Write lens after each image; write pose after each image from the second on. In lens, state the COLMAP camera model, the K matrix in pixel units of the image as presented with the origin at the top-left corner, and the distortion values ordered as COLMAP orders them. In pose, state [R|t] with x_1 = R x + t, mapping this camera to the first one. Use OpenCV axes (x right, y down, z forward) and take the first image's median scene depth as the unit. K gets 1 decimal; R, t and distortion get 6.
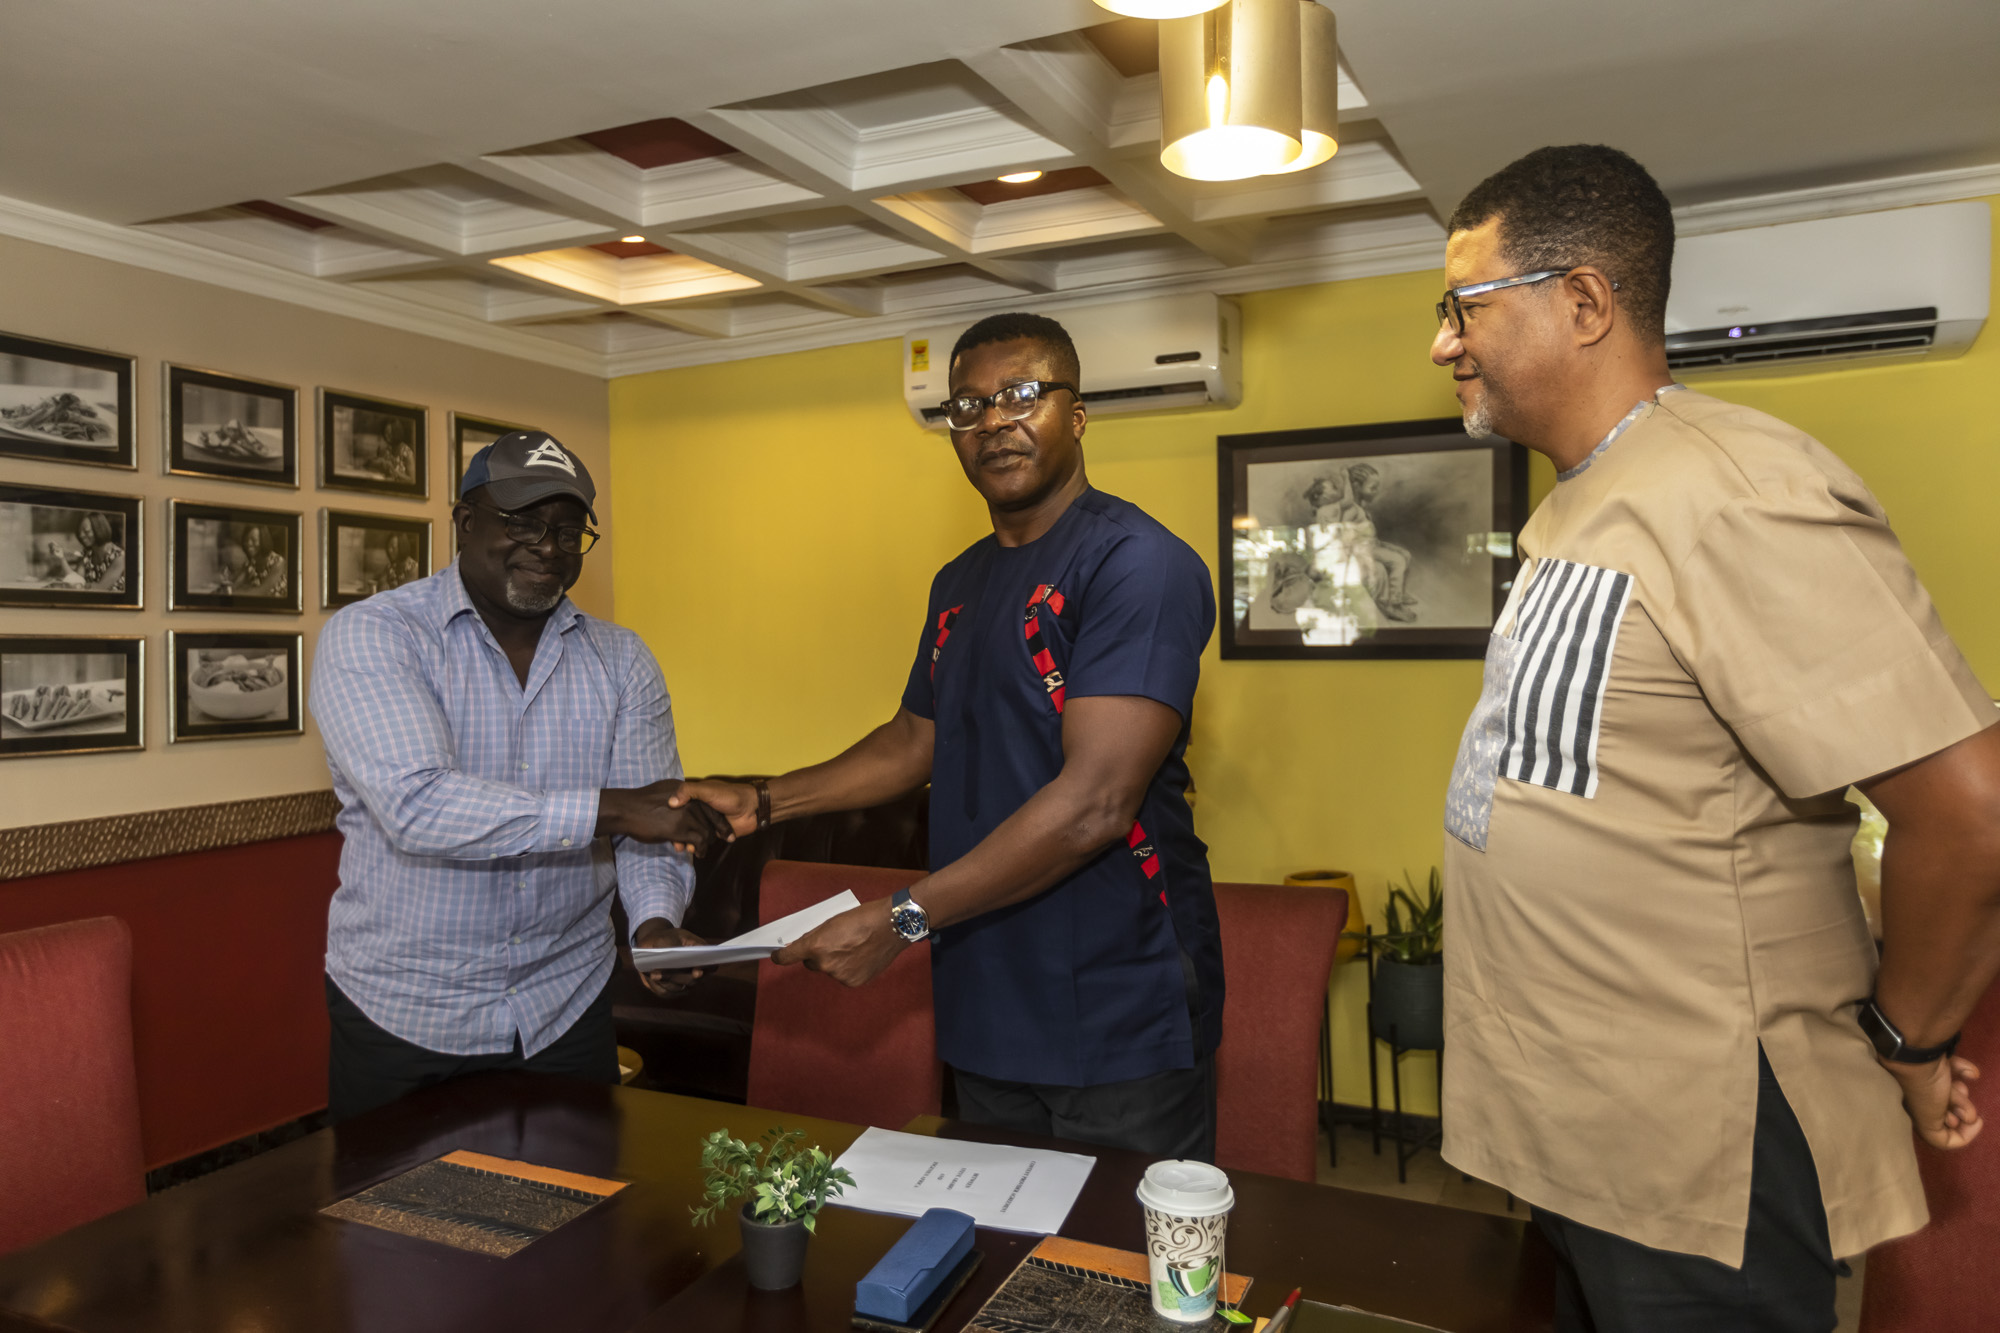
lens RADIAL K [[1326.9, 0, 992.1], [0, 1326.9, 654.1], [0, 0, 1]] dist [0.003475, -0.007502]
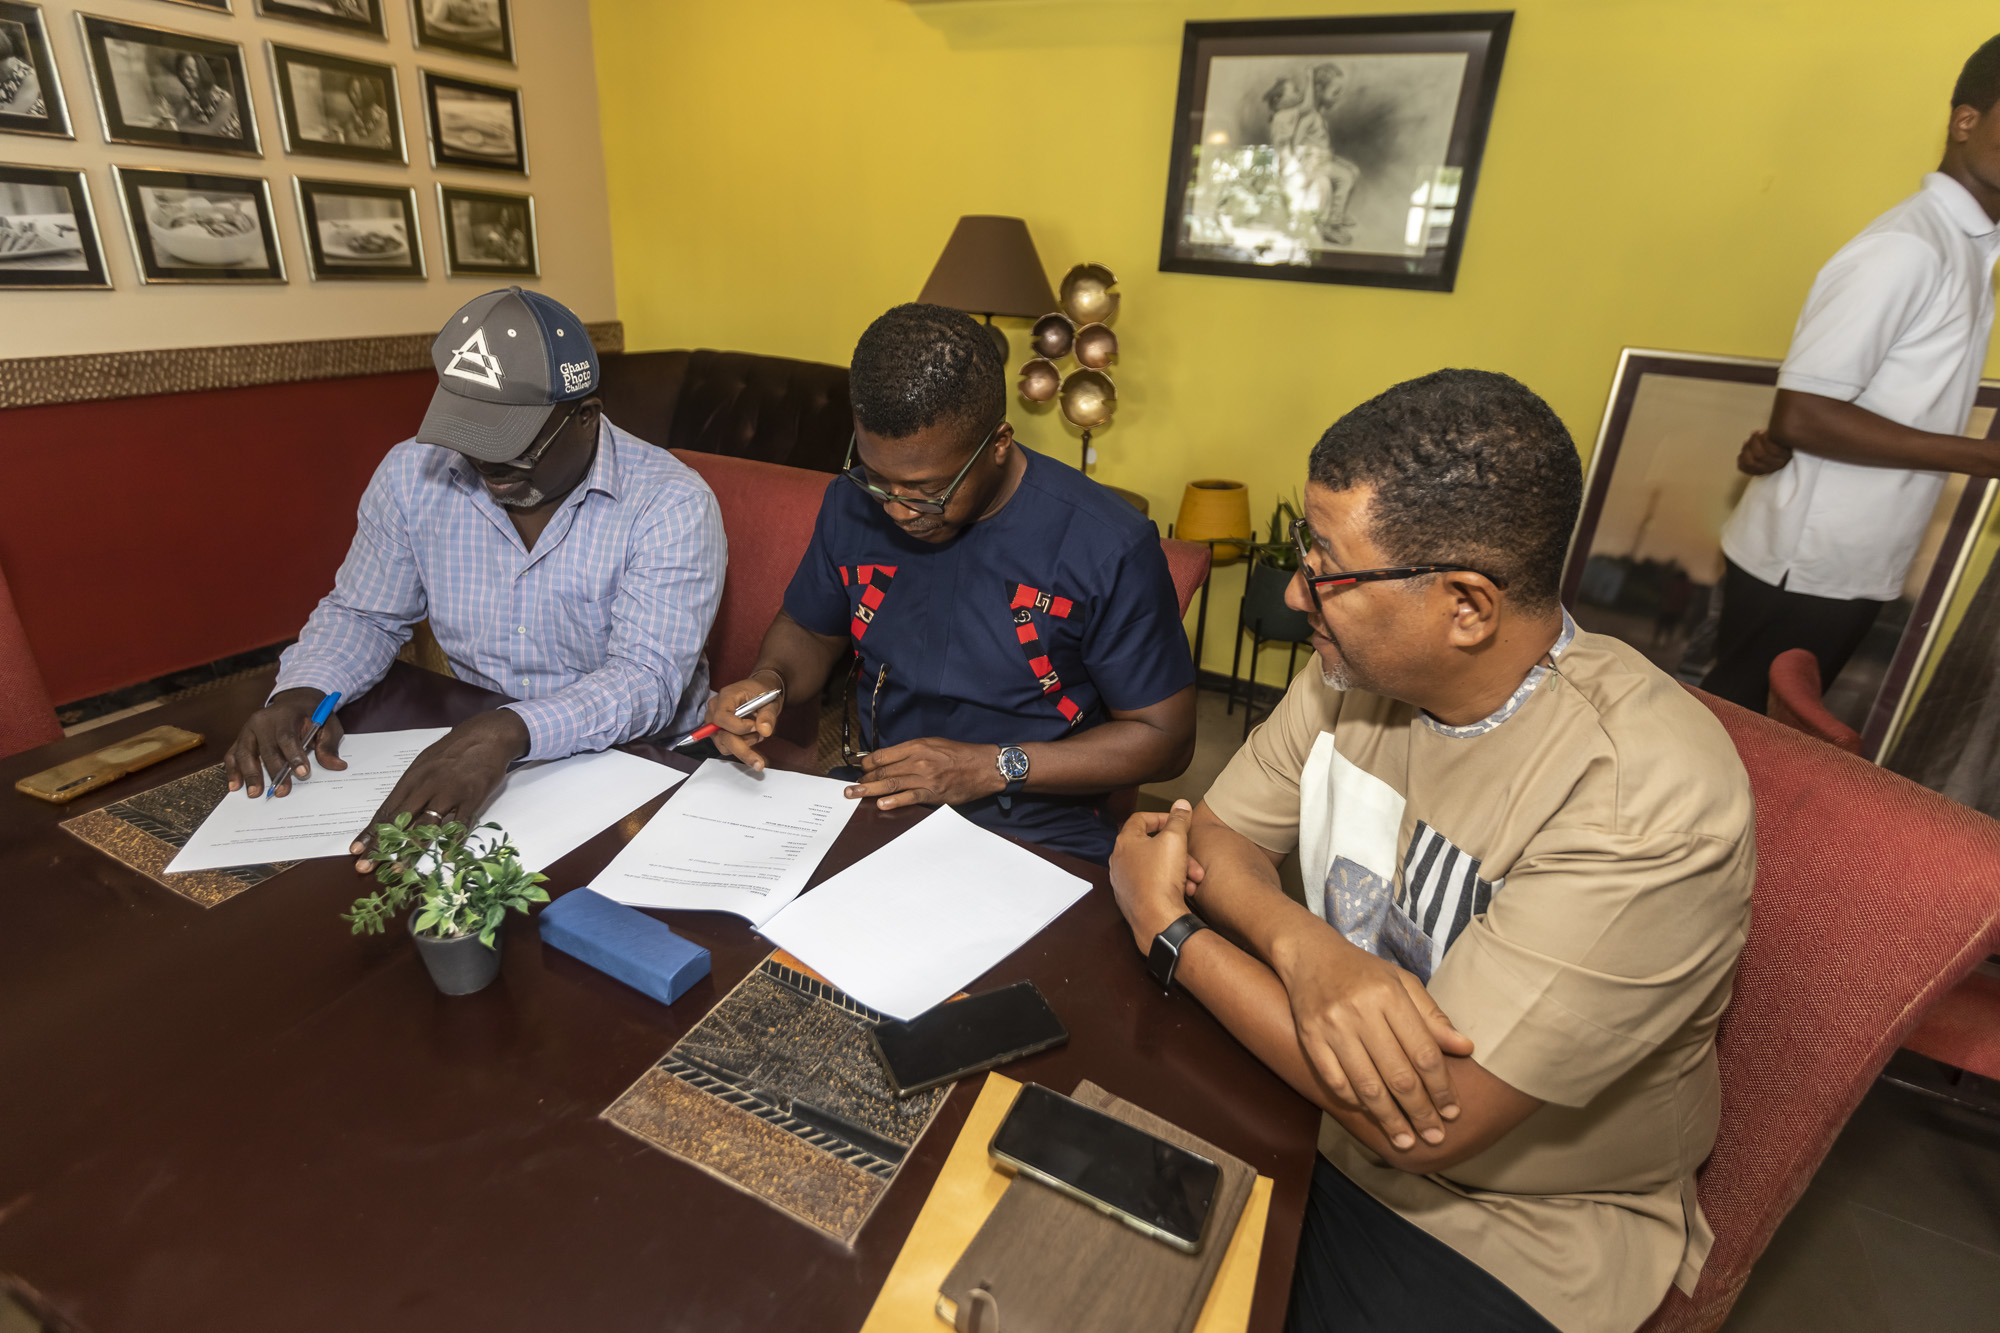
lens RADIAL K [[990.7, 0, 994.8], [0, 990.7, 656.4], [0, 0, 1]] dist [0.000201, -0.001871]
pose [[0.997569, 0.069171, 0.008502, 0.064497], [-0.067234, 0.923089, 0.378664, -0.002604], [0.018344, -0.378315, 0.925495, 0.177723]]
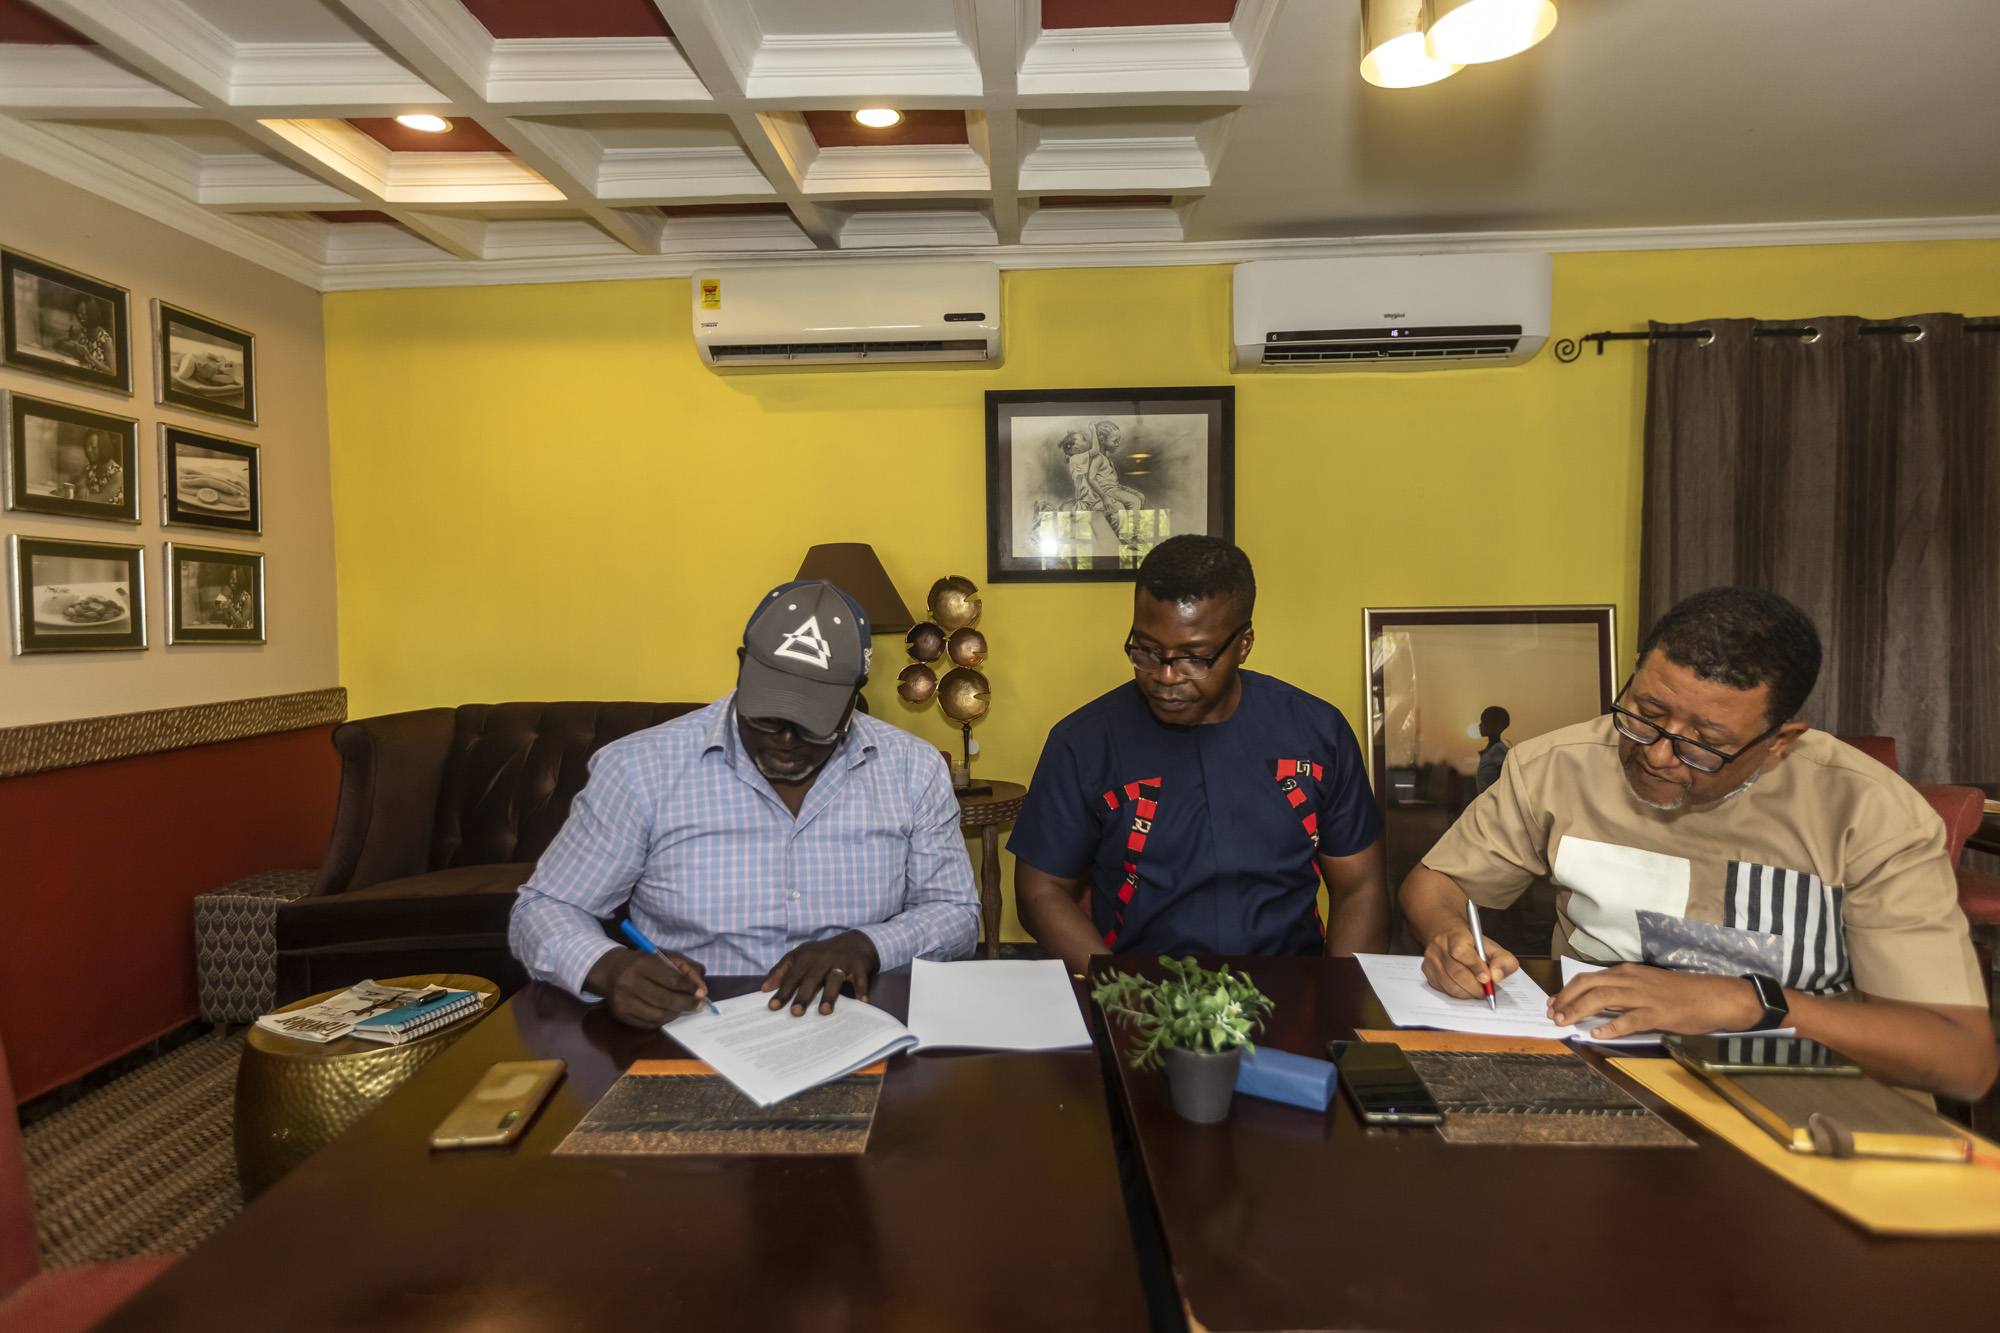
lens RADIAL K [[1080.2, 0, 994.6], [0, 1080.2, 656.5], [0, 0, 1]] dist [0.003955, -0.003138]
pose [[0.916074, -0.017680, 0.400620, -0.229760], [0.006129, 0.999528, 0.030096, 0.045158], [-0.400964, -0.025115, 0.915750, 0.134473]]
